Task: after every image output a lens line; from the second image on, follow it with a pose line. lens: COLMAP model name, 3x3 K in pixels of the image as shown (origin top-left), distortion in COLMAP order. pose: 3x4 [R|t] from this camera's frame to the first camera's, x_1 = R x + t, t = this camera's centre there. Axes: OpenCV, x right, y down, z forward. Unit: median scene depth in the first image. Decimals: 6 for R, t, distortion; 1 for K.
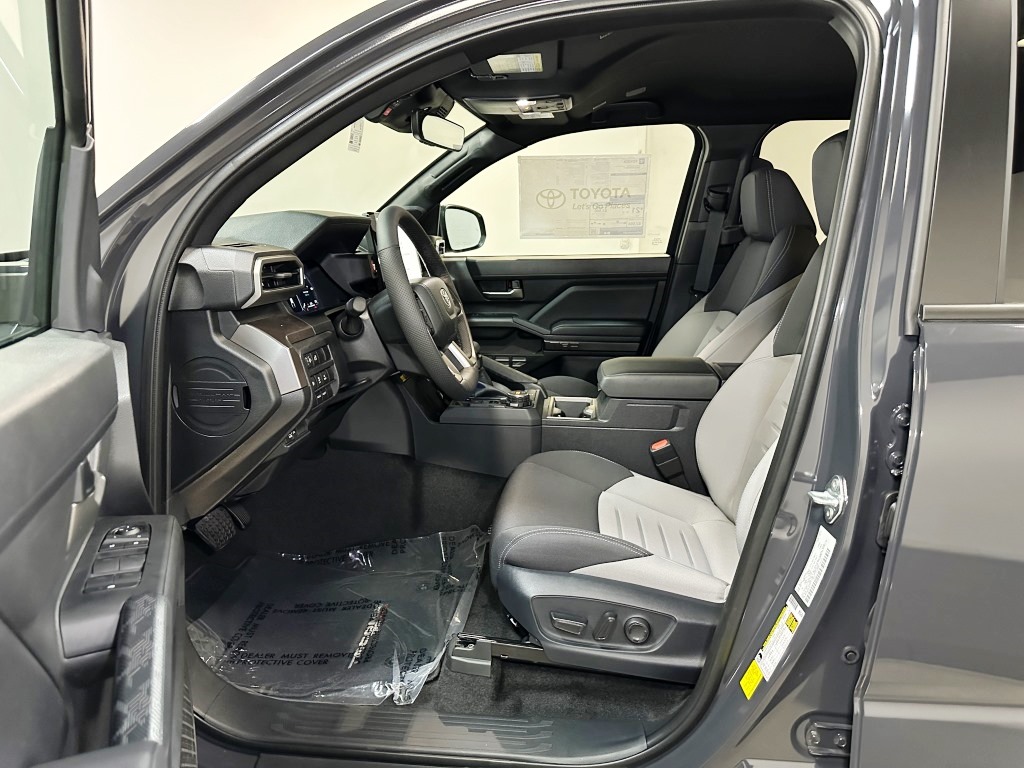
lens RADIAL K [[720.7, 0, 512.0], [0, 720.7, 384.0], [0, 0, 1]] dist [0.001379, -0.037262]
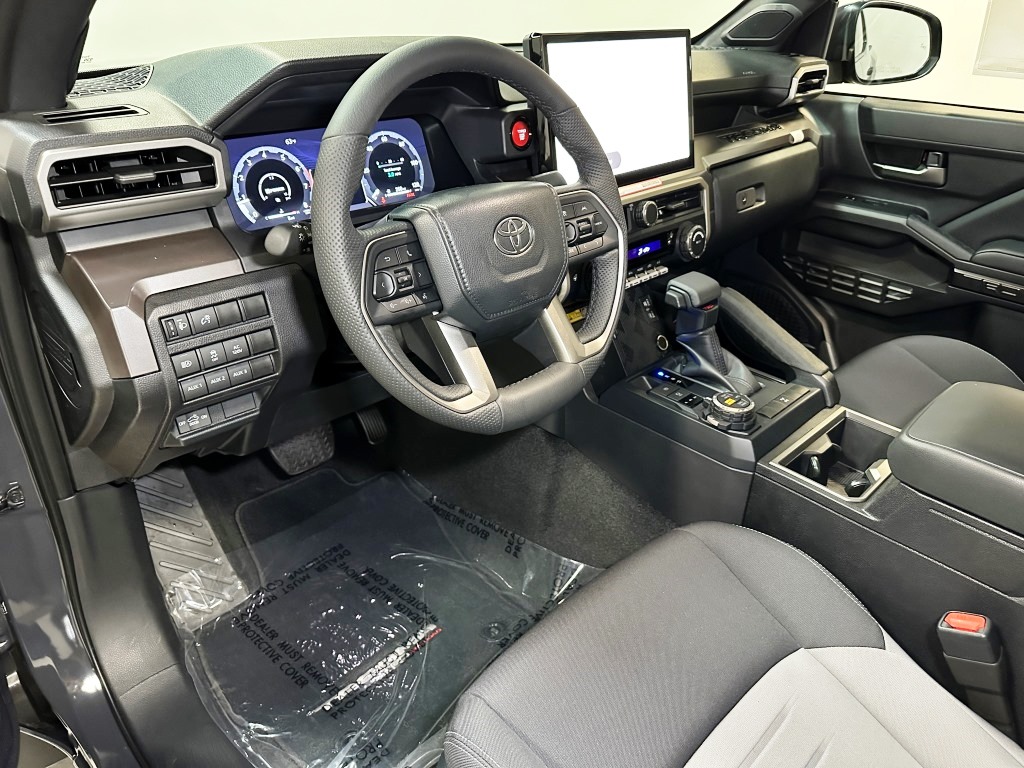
lens RADIAL K [[720.7, 0, 512.0], [0, 720.7, 384.0], [0, 0, 1]] dist [0.001379, -0.037262]
pose [[0.755773, 0.322527, -0.569898, 0.131012], [-0.153768, 0.933370, 0.324308, -0.104366], [0.636524, -0.157471, 0.755010, 0.337484]]
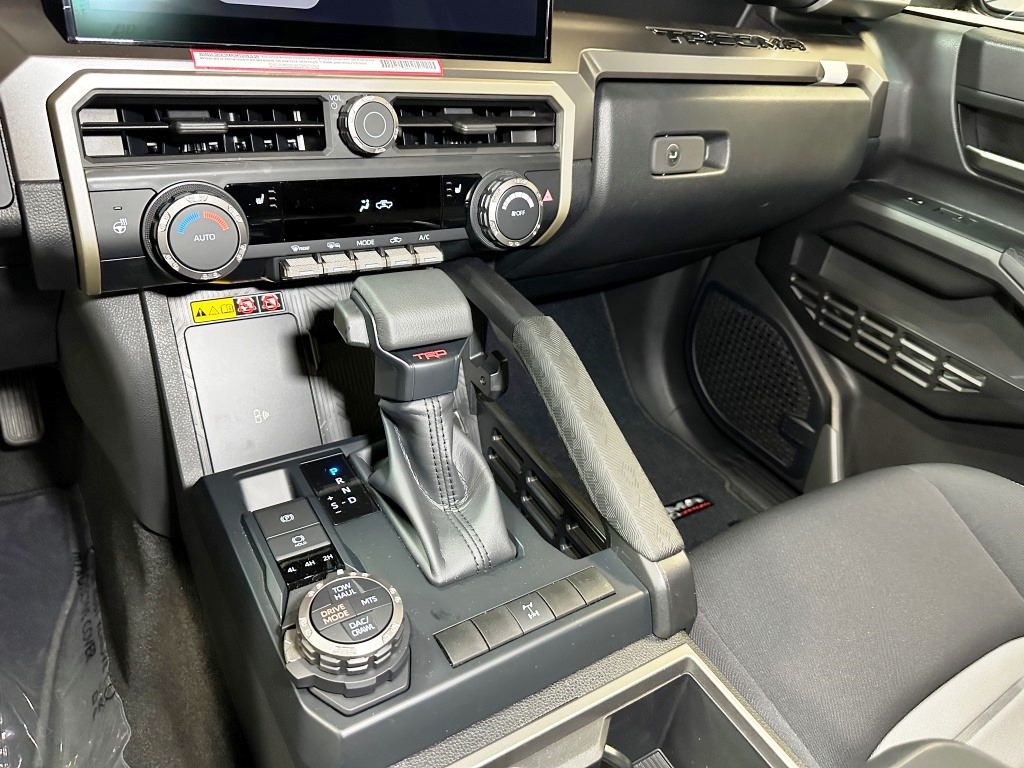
lens RADIAL K [[720.7, 0, 512.0], [0, 720.7, 384.0], [0, 0, 1]] dist [0.001379, -0.037262]
pose [[0.598386, 0.498367, -0.627347, 0.096164], [-0.299818, 0.865396, 0.401497, -0.101989], [0.742996, -0.052160, 0.667260, 0.623236]]
